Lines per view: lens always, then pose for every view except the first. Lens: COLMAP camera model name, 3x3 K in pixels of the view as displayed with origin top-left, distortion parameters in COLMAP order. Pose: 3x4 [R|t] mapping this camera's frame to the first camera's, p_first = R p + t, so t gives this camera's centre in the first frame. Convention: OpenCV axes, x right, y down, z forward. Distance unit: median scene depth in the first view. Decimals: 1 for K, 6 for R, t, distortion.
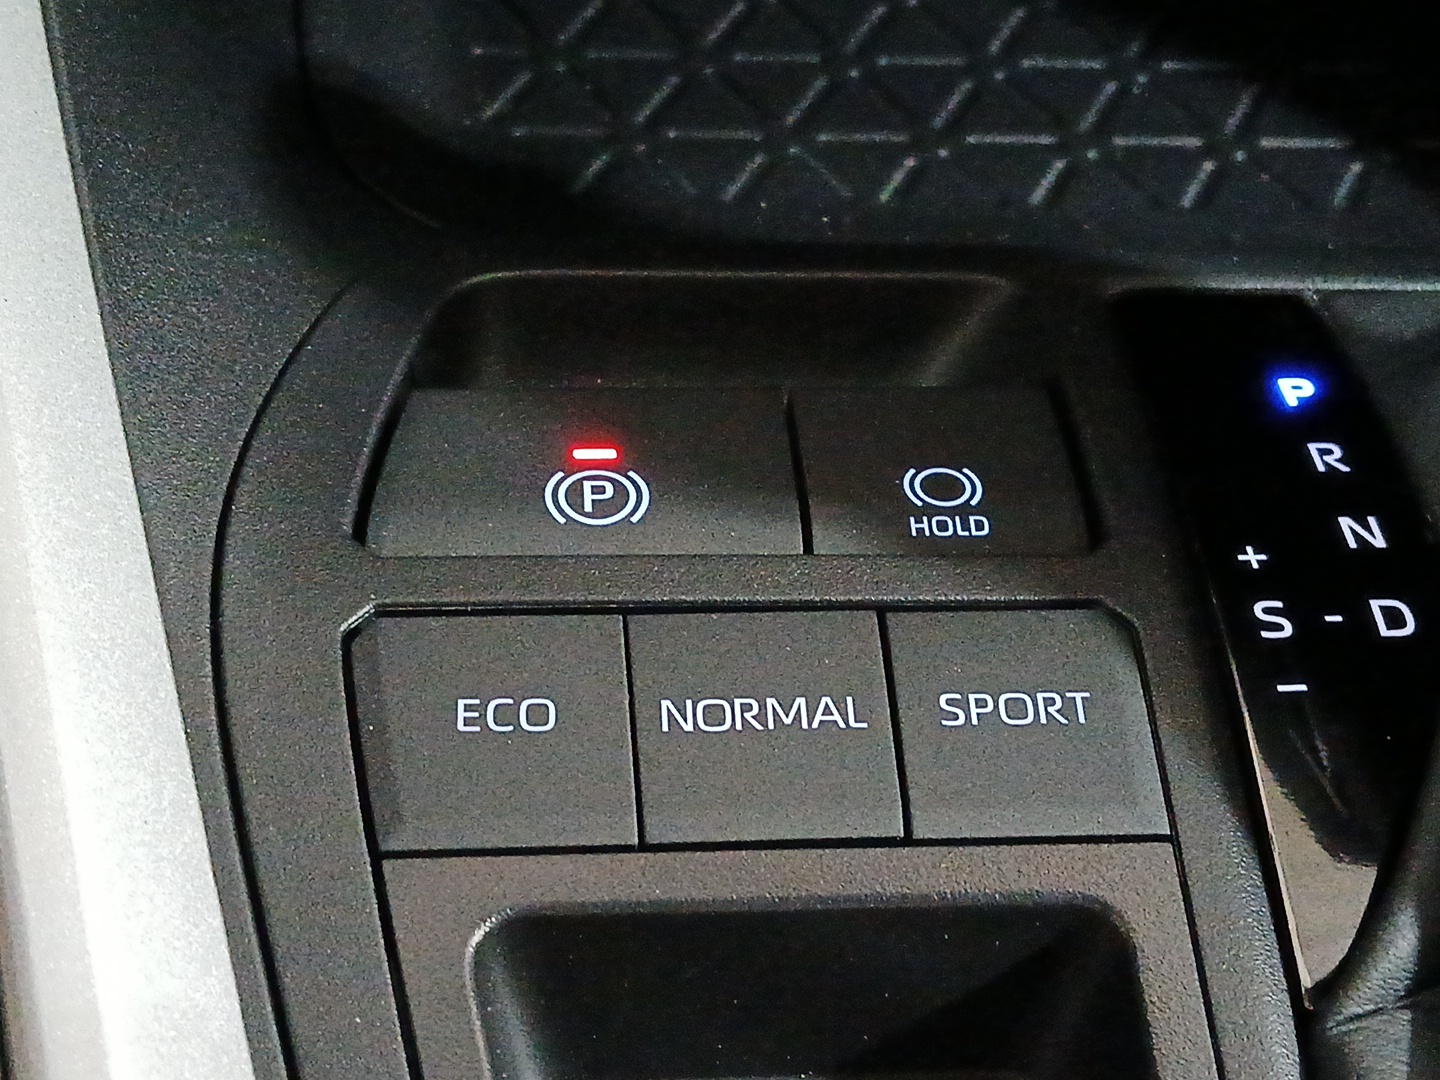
lens RADIAL K [[2025.0, 0, 741.8], [0, 2025.0, 542.6], [0, 0, 1]] dist [0.124435, -0.048854]
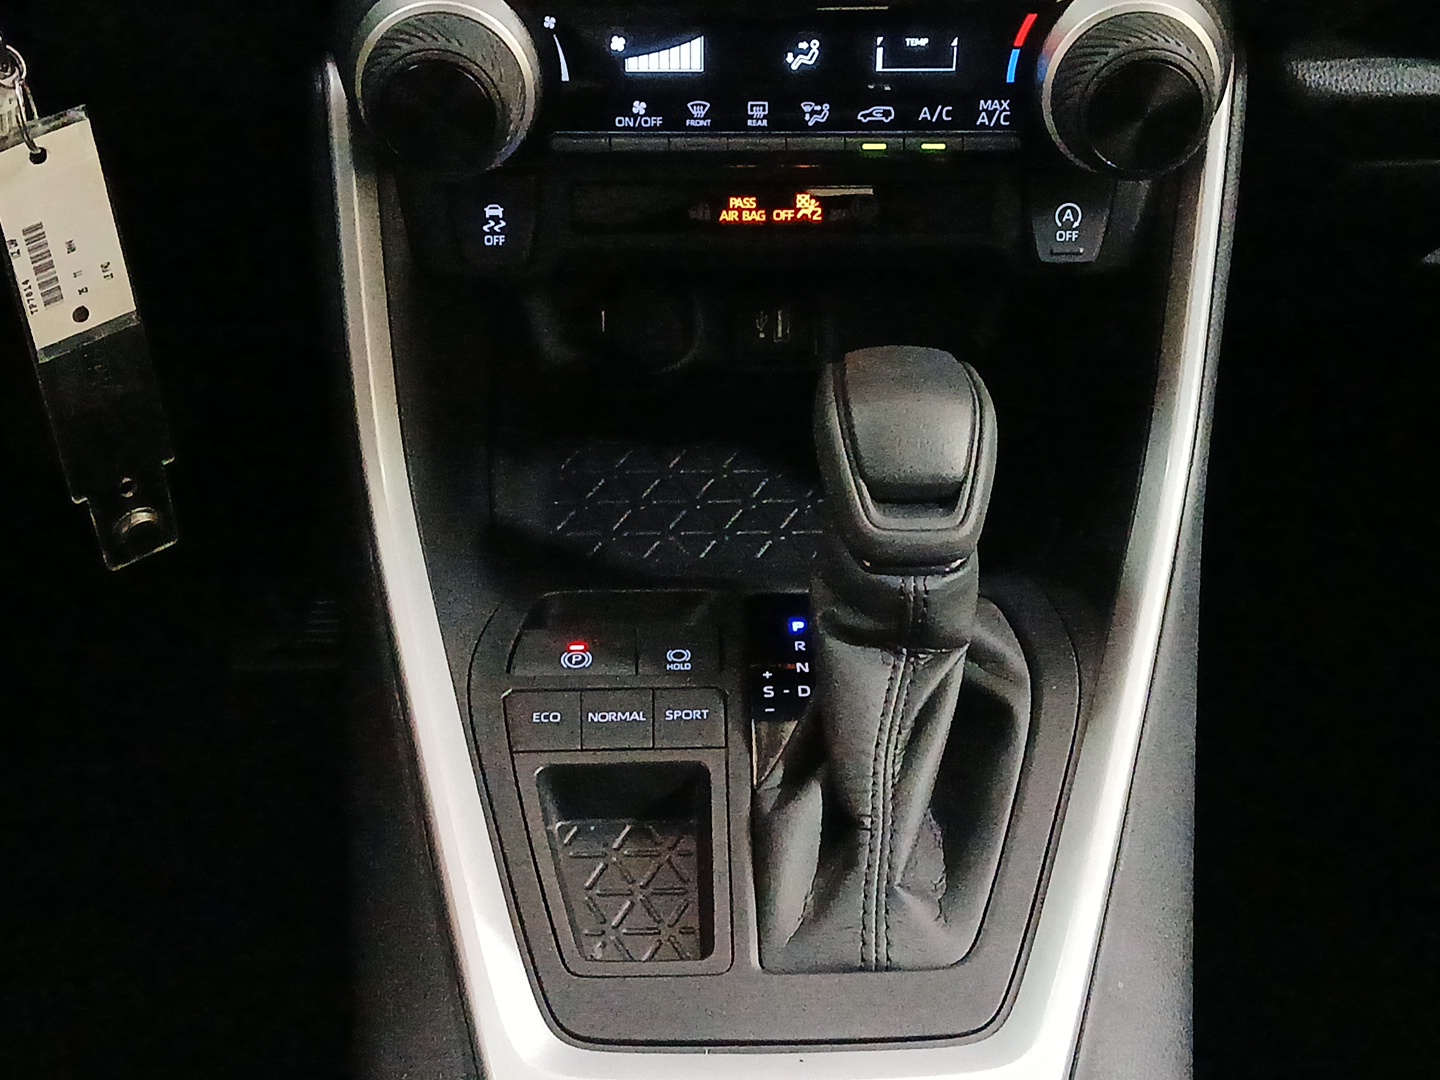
lens RADIAL K [[2025.0, 0, 741.8], [0, 2025.0, 542.6], [0, 0, 1]] dist [0.124435, -0.048854]
pose [[0.996646, -0.018615, -0.079683, 0.485726], [0.008973, 0.992772, -0.119683, 0.194631], [0.081334, 0.118567, 0.989609, -2.401230]]
